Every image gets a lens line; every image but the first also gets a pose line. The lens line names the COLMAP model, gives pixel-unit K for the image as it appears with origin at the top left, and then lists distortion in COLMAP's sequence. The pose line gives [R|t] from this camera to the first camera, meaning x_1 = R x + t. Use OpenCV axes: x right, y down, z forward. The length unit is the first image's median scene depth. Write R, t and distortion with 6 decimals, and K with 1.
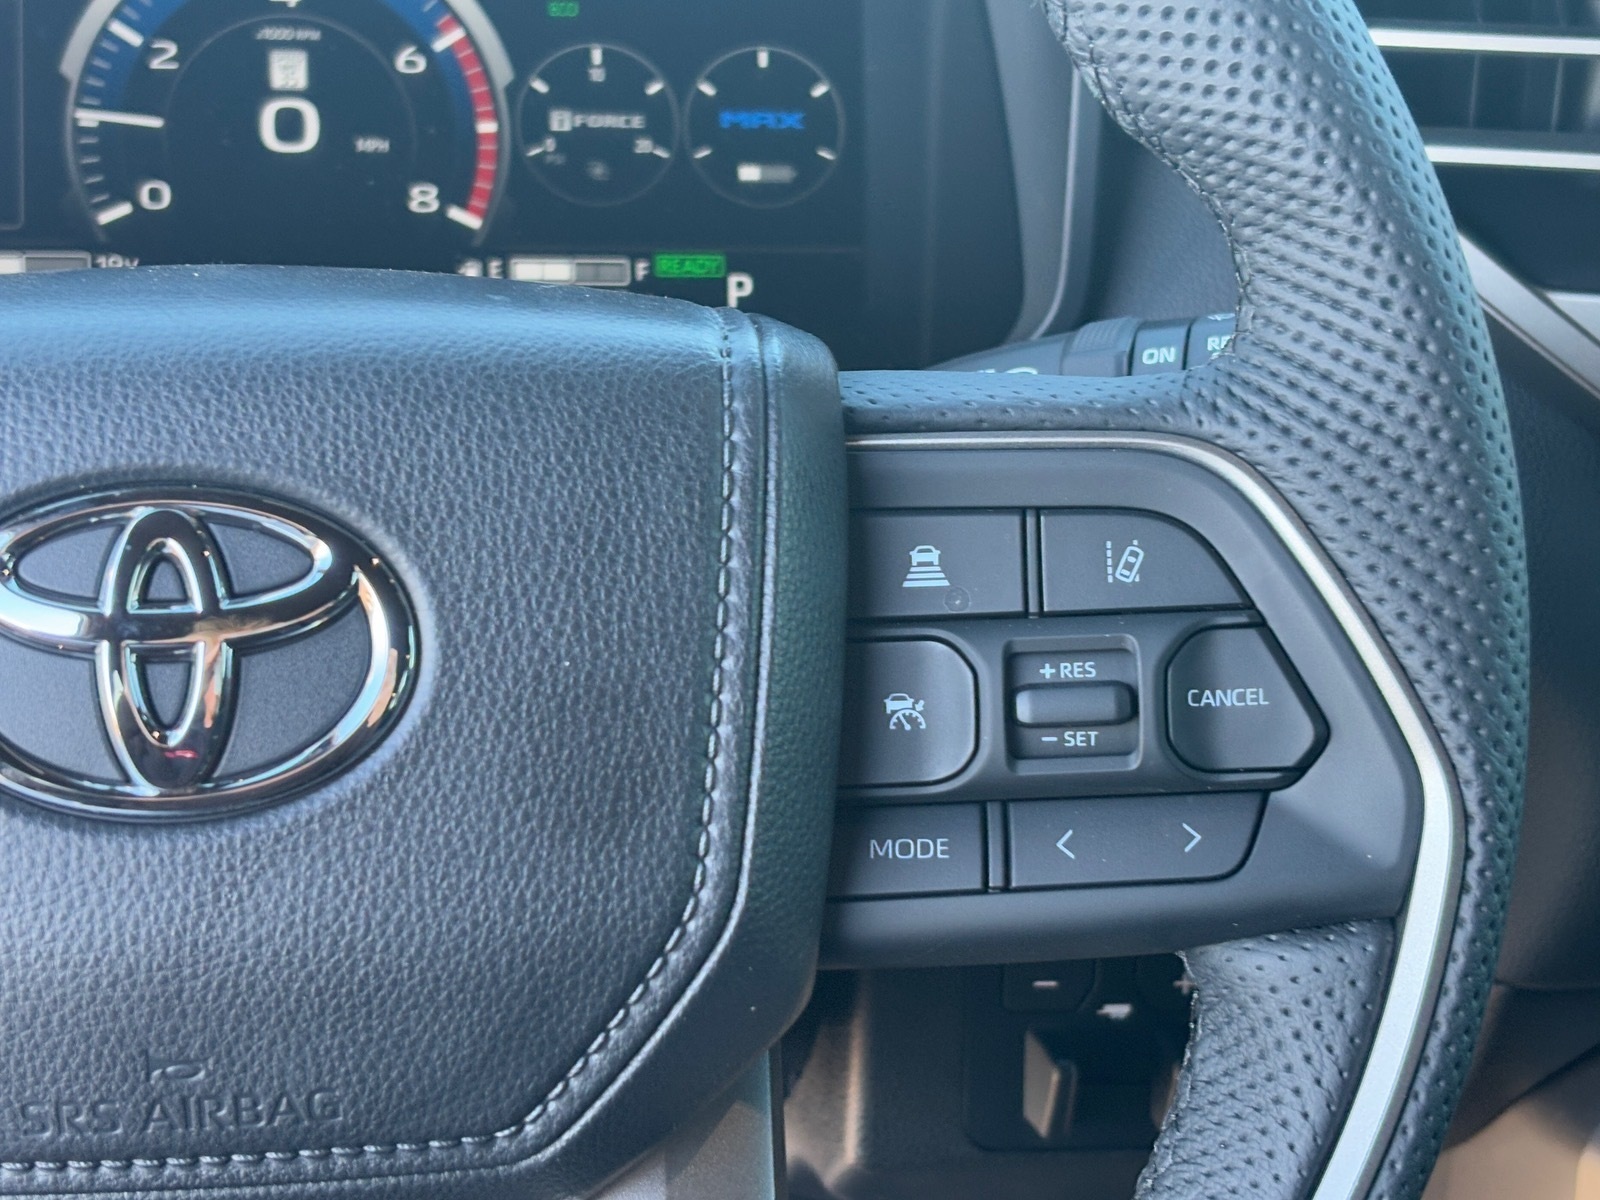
lens RADIAL K [[2636.2, 0, 779.2], [0, 2636.2, 611.0], [0, 0, 1]] dist [0.103286, 0.000000]
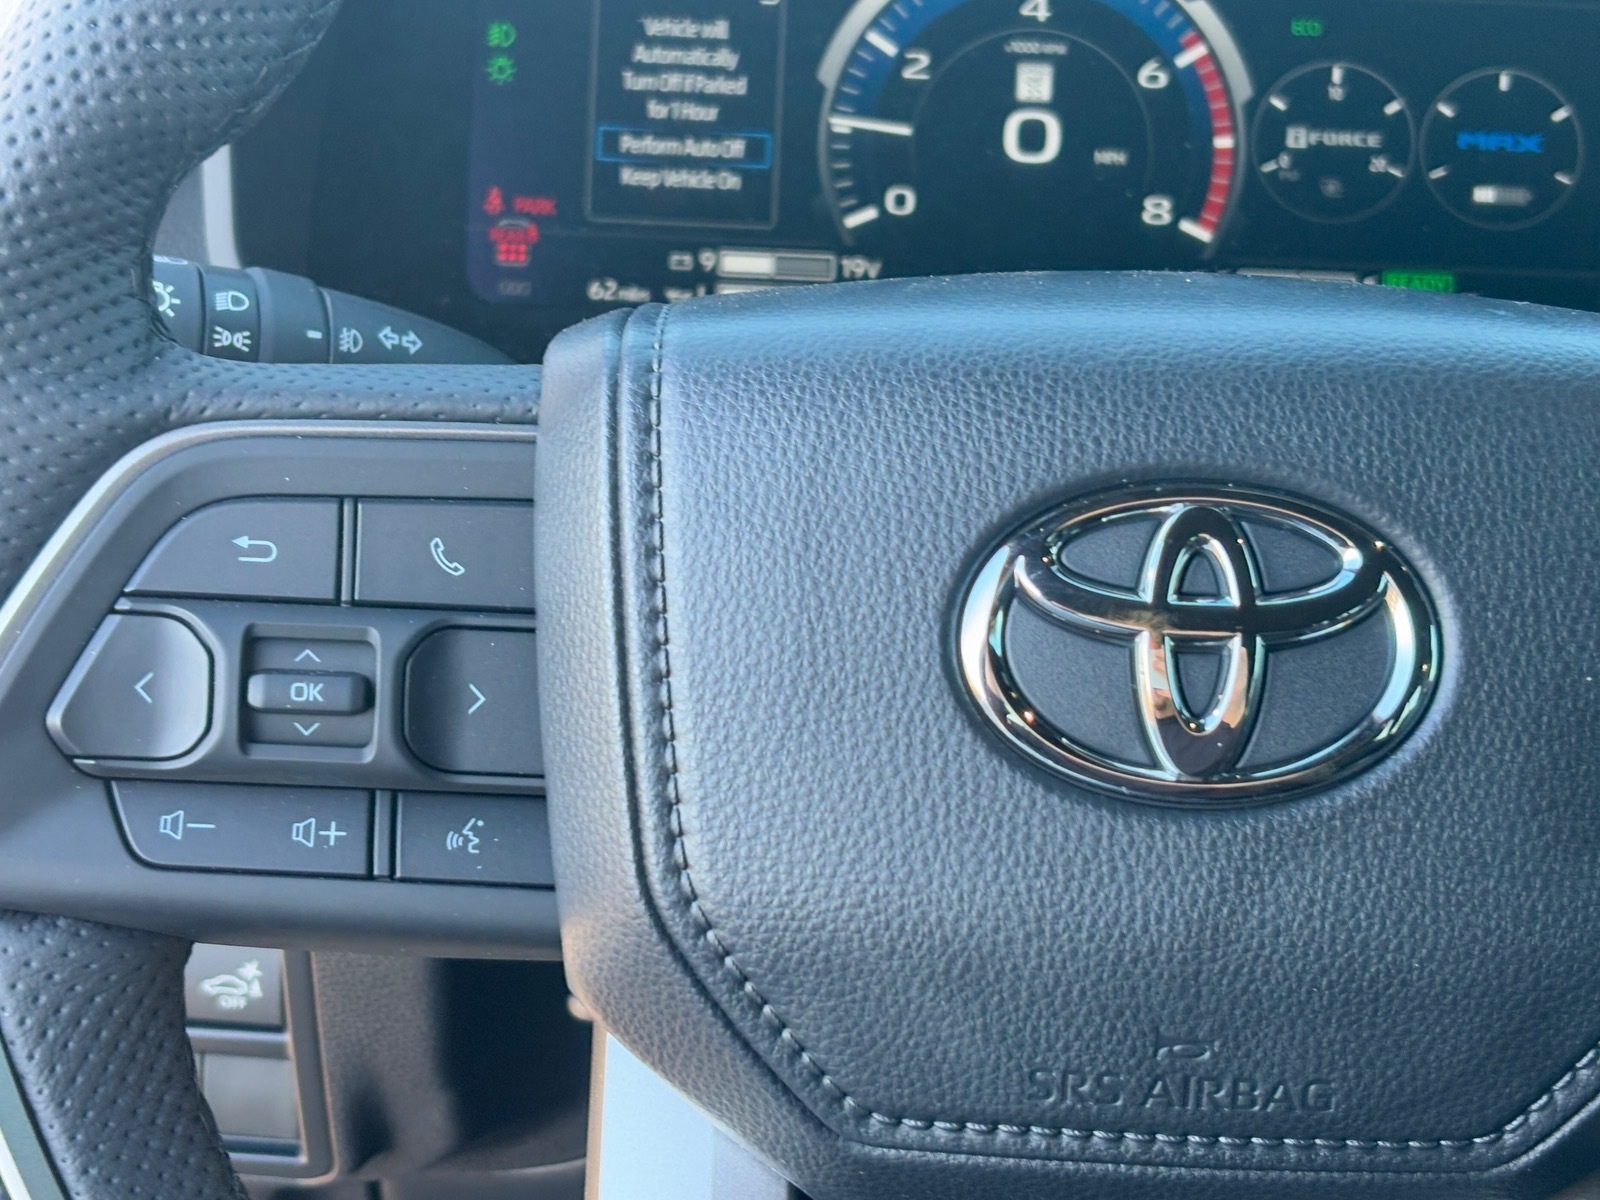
lens RADIAL K [[2636.2, 0, 765.6], [0, 2636.2, 591.3], [0, 0, 1]] dist [0.103286, 0.000000]
pose [[0.990518, 0.055253, -0.125785, -0.247311], [-0.056819, 0.998345, -0.008895, 0.012569], [0.125086, 0.015957, 0.992018, -0.041008]]
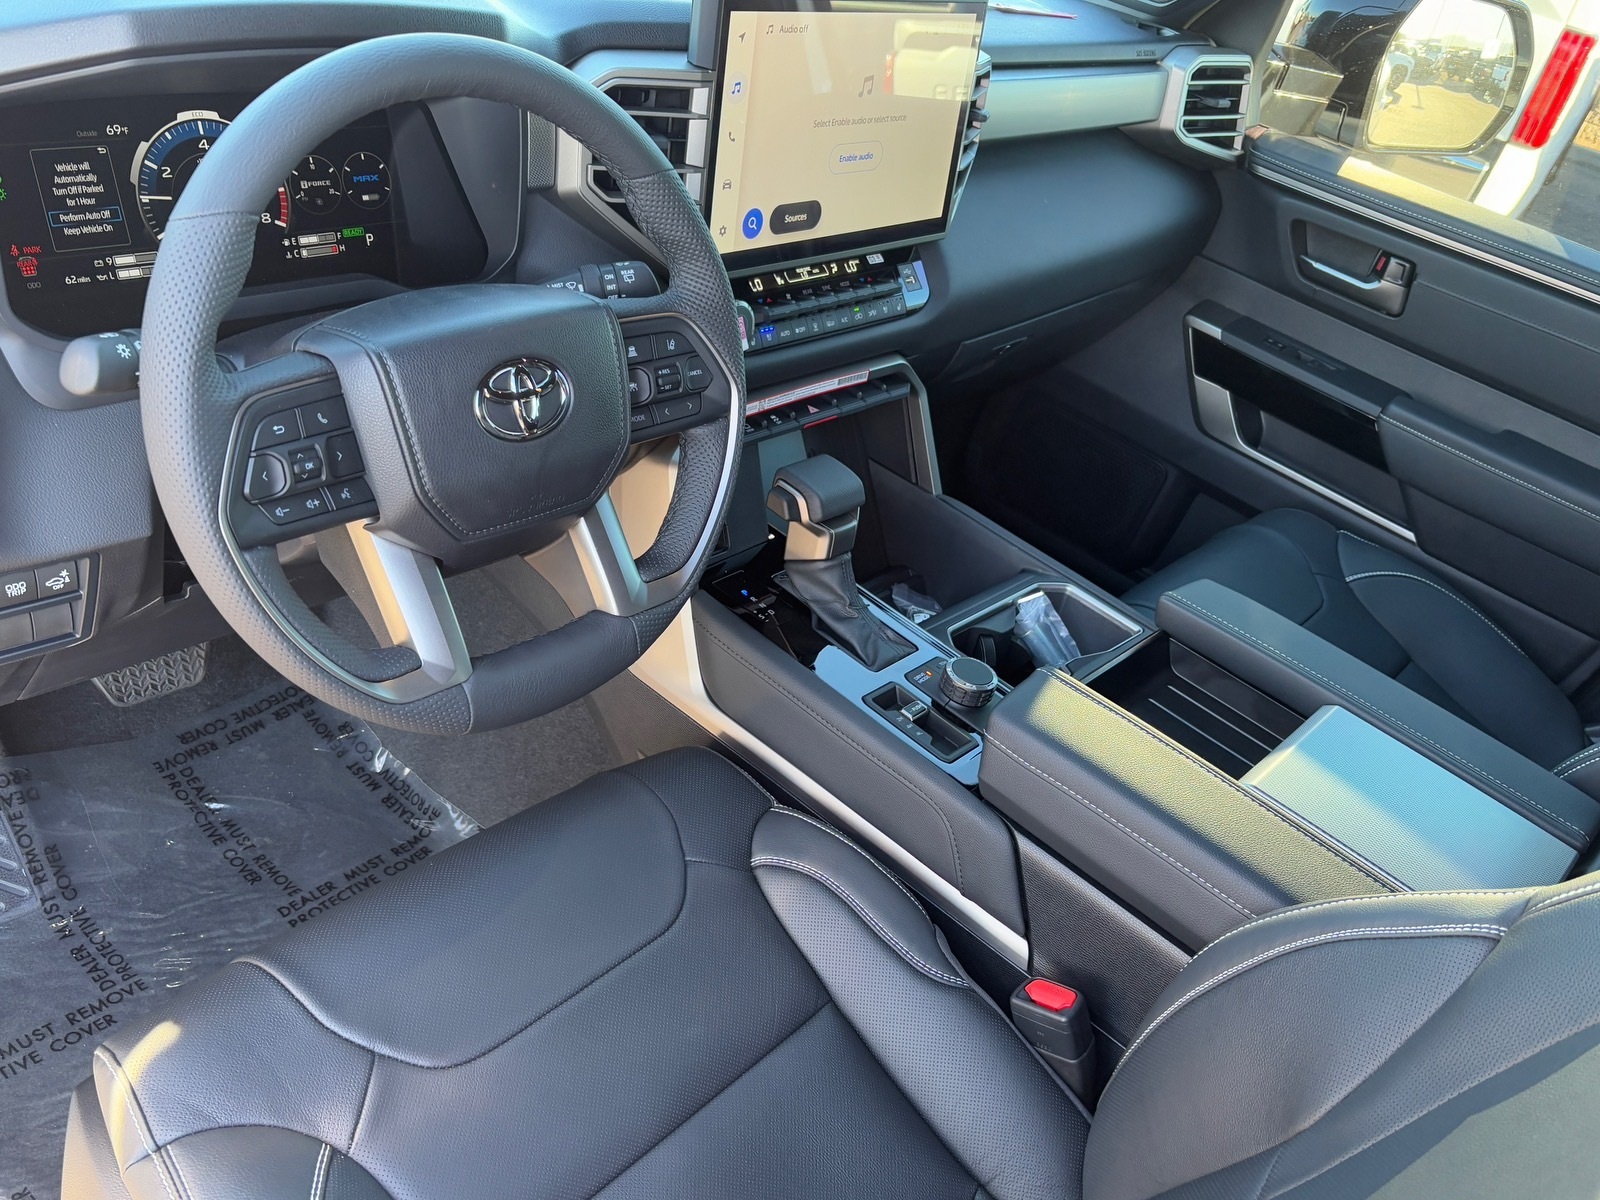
lens RADIAL K [[1392.2, 0, 796.6], [0, 1392.2, 608.3], [0, 0, 1]] dist [0.040454, -0.039403]
pose [[0.740032, -0.258462, 0.620926, -1.256187], [0.078328, 0.950050, 0.302108, -0.281369], [-0.667995, -0.174933, 0.723313, -0.878614]]
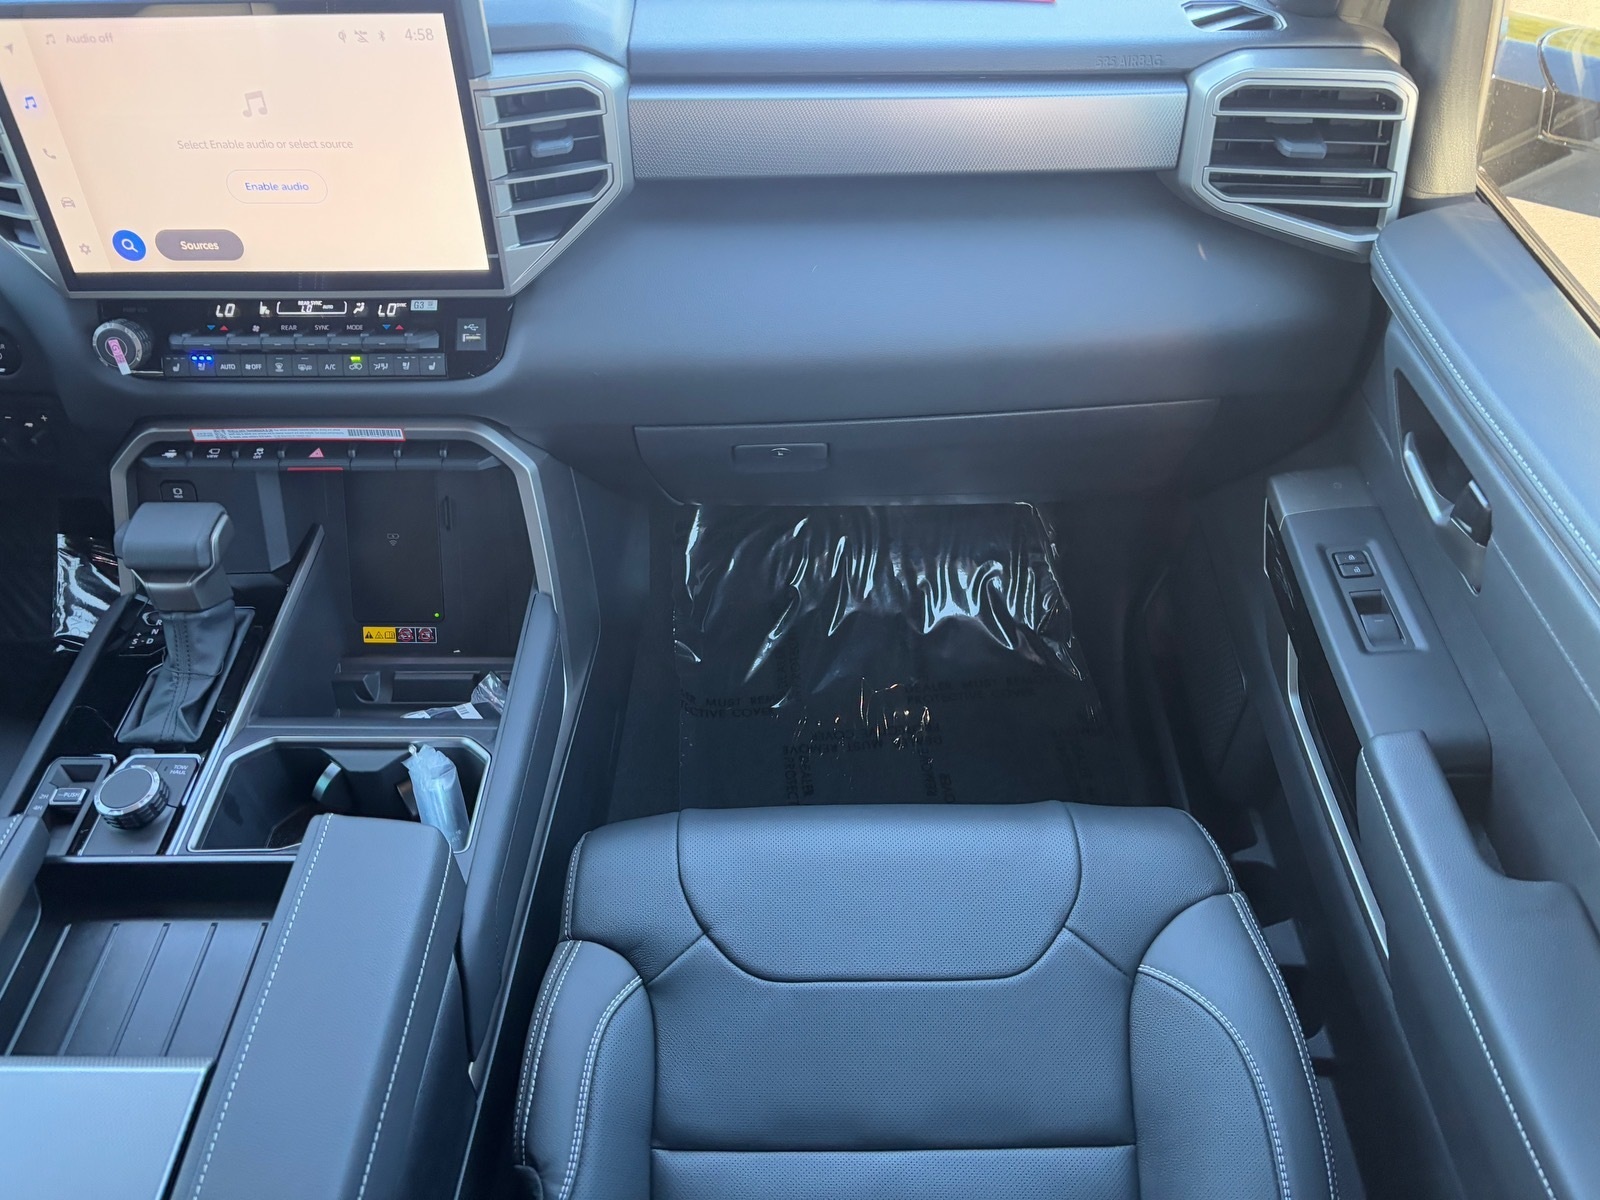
lens RADIAL K [[1225.4, 0, 806.7], [0, 1225.4, 594.0], [0, 0, 1]] dist [0.040095, -0.044460]
pose [[0.989756, 0.054775, -0.131846, 2.285852], [-0.003730, 0.933082, 0.359644, -0.406192], [0.142723, -0.355468, 0.923728, -0.847056]]
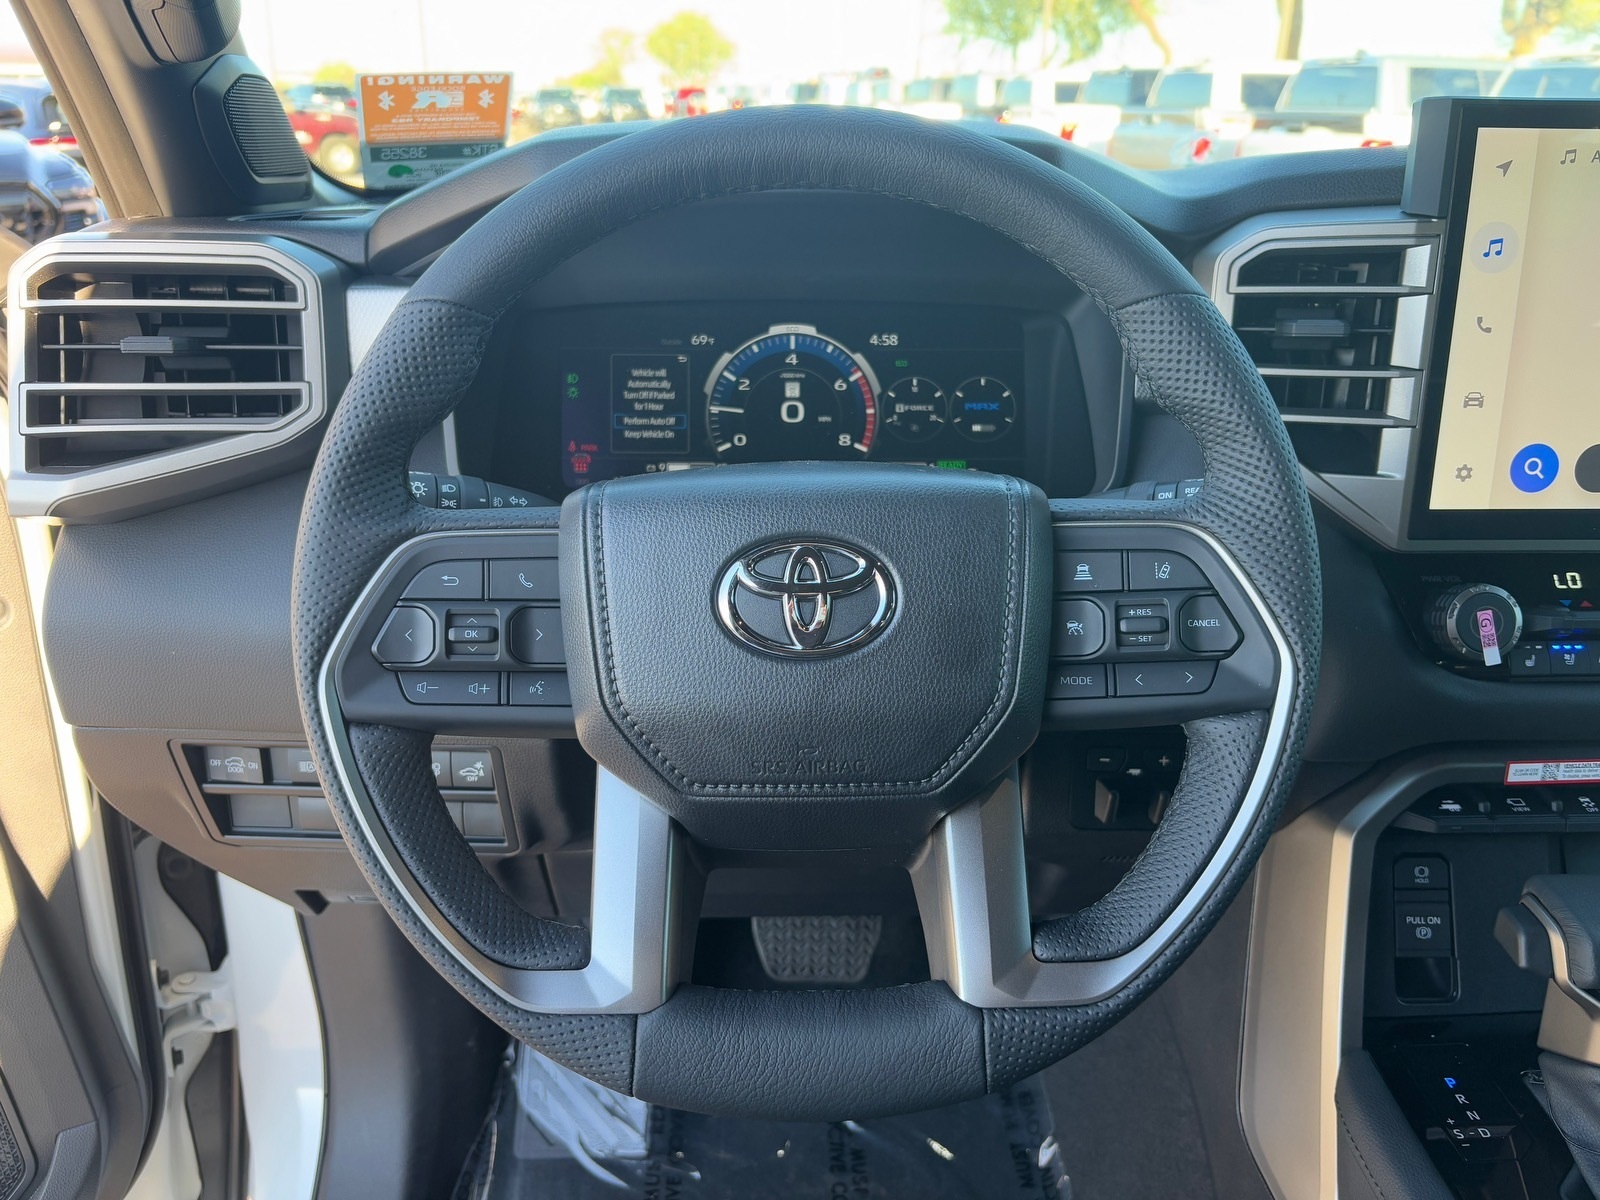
lens RADIAL K [[1225.4, 0, 795.7], [0, 1225.4, 593.0], [0, 0, 1]] dist [0.040095, -0.044460]
pose [[0.994726, 0.007581, -0.102291, -0.103344], [-0.011508, 0.999217, -0.037847, 0.053398], [0.101924, 0.038825, 0.994034, -0.237804]]
